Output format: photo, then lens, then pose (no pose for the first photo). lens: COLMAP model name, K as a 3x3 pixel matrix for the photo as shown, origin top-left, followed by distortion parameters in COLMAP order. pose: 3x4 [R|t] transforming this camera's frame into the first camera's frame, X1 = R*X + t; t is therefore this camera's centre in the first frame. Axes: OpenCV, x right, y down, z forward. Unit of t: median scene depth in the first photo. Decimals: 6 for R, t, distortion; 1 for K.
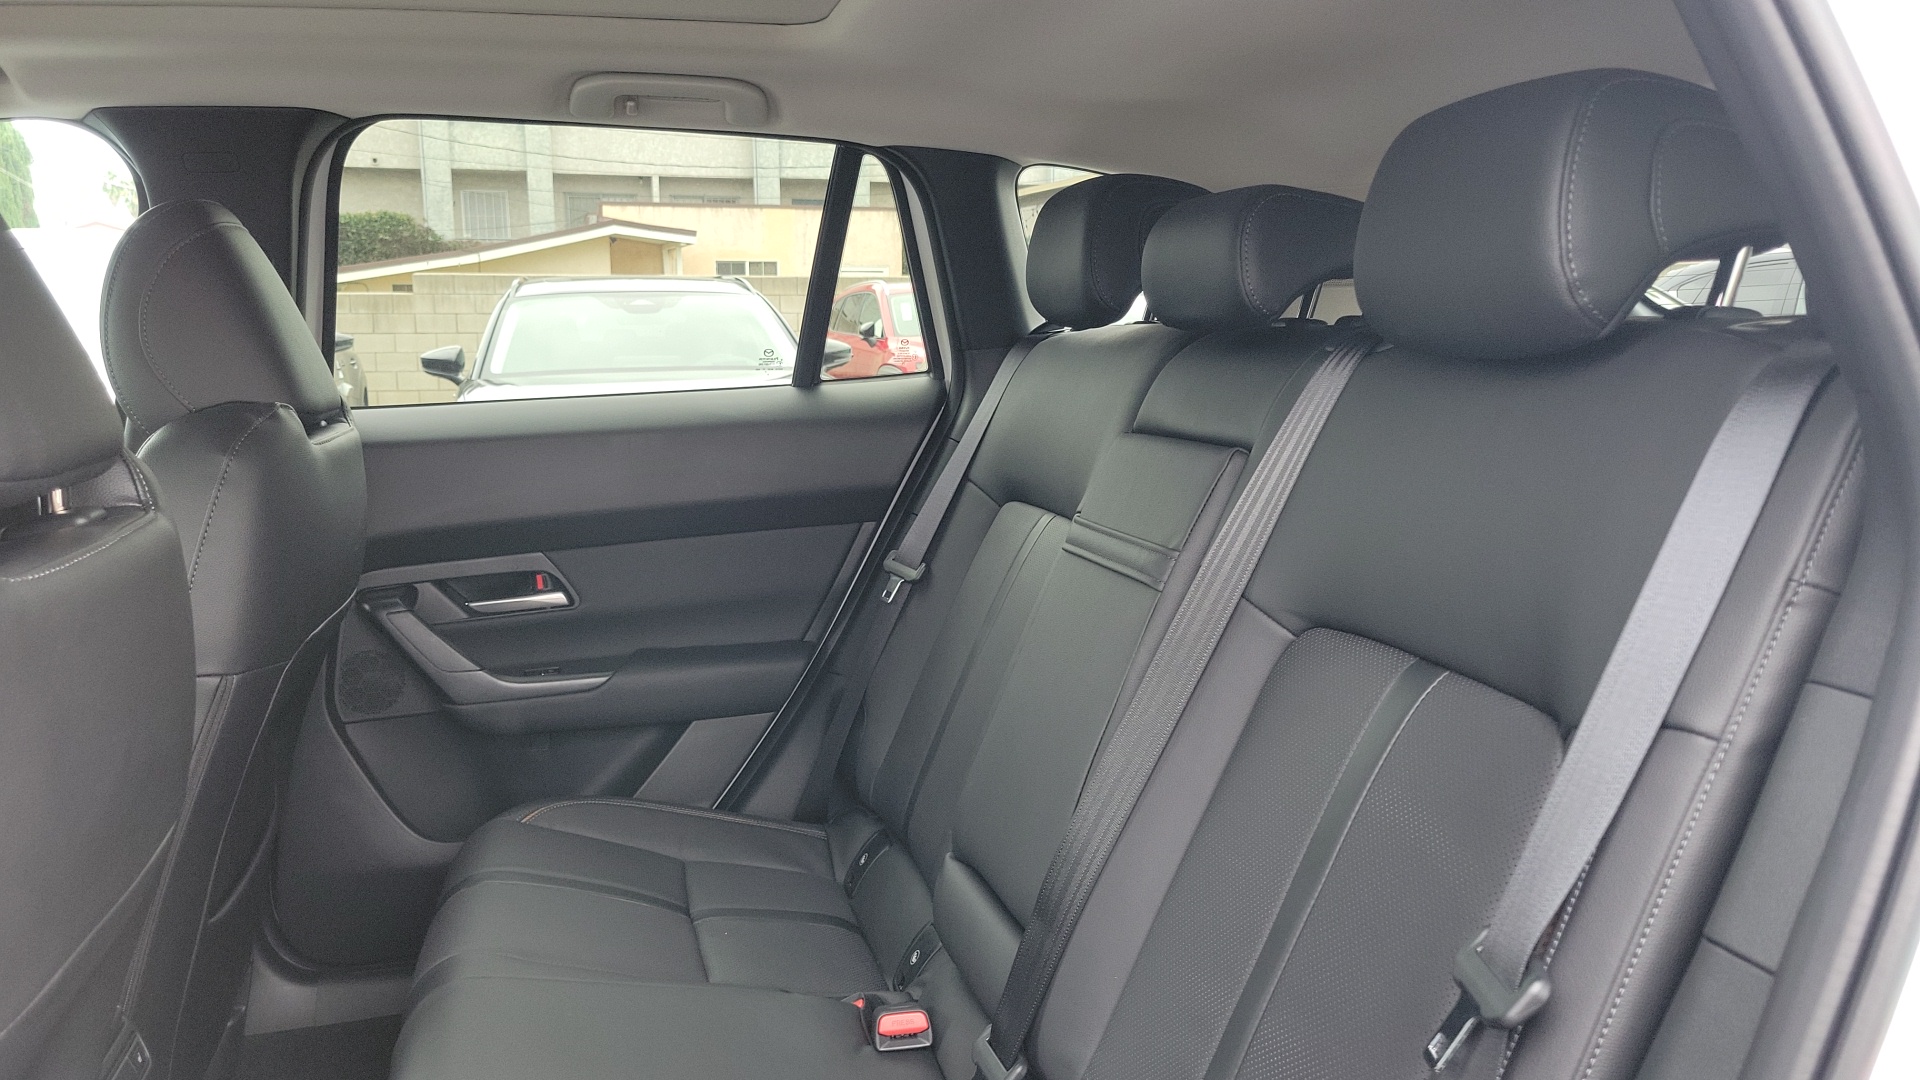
lens RADIAL K [[1430.7, 0, 960.0], [0, 1430.7, 540.0], [0, 0, 1]] dist [0.017543, -0.000140]
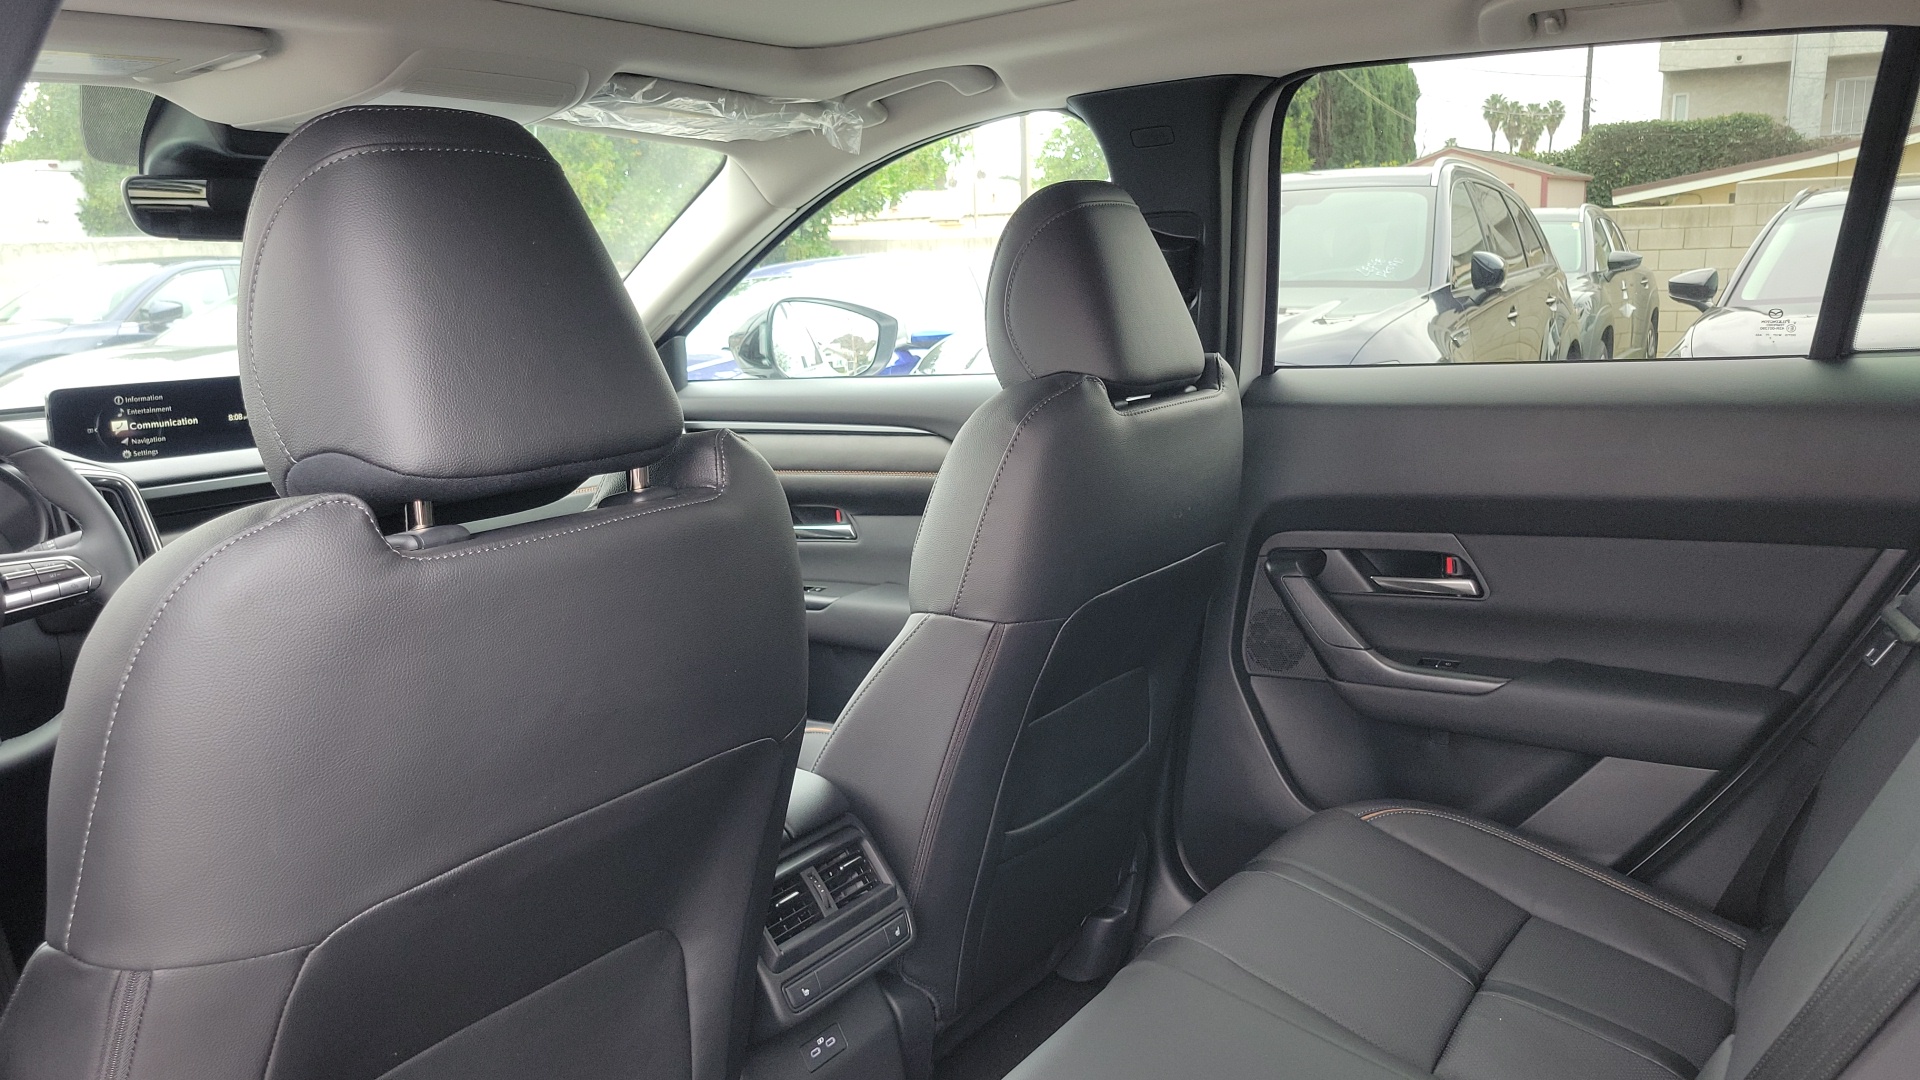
lens RADIAL K [[1430.7, 0, 960.0], [0, 1430.7, 540.0], [0, 0, 1]] dist [0.017543, -0.000140]
pose [[0.645698, 0.134538, -0.751647, 0.189122], [-0.089893, 0.990904, 0.100140, -0.050333], [0.758283, 0.002908, 0.651919, 0.169604]]
